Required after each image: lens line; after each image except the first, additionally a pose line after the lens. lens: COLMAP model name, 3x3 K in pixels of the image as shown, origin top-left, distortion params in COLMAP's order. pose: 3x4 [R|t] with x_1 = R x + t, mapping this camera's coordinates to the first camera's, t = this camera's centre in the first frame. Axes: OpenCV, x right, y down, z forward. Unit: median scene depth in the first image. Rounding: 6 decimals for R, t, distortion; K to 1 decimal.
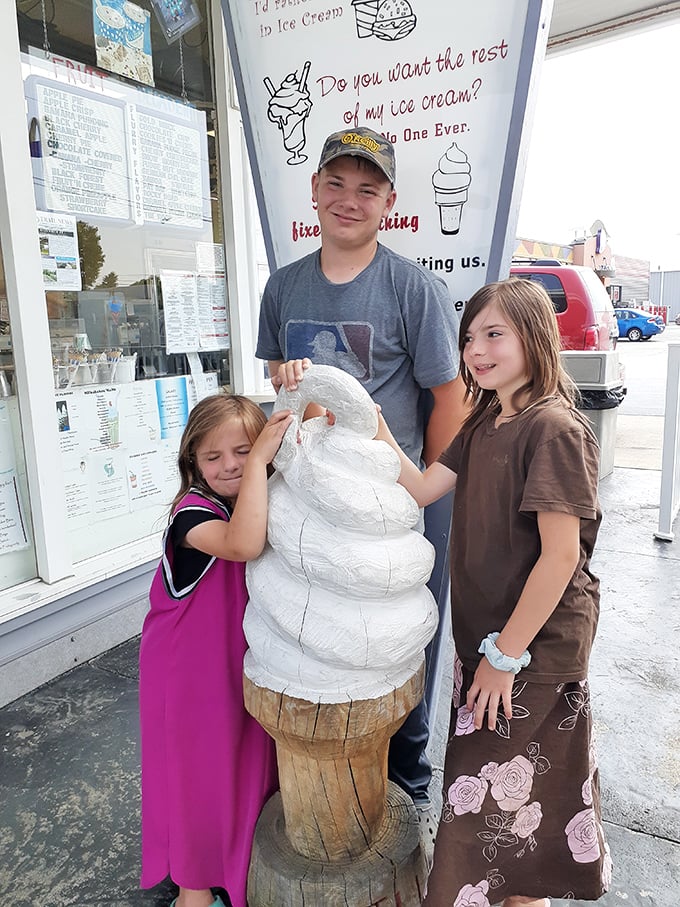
lens RADIAL K [[619.9, 0, 340.0], [0, 619.9, 453.1], [0, 0, 1]] dist [-0.007081, -0.002926]
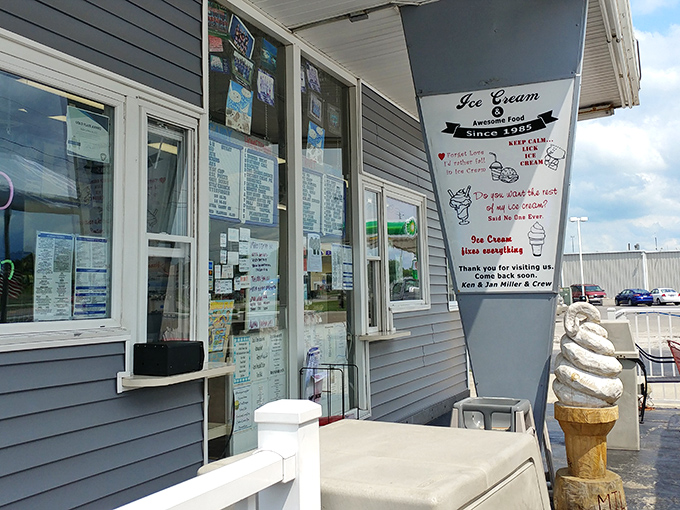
lens RADIAL K [[602.8, 0, 340.0], [0, 602.8, 254.6], [0, 0, 1]] dist [0.062569, 0.000656]
pose [[0.996028, 0.016505, 0.087496, -0.755229], [0.008054, 0.961939, -0.273144, 0.275441], [-0.088674, 0.272764, 0.957986, -1.159898]]
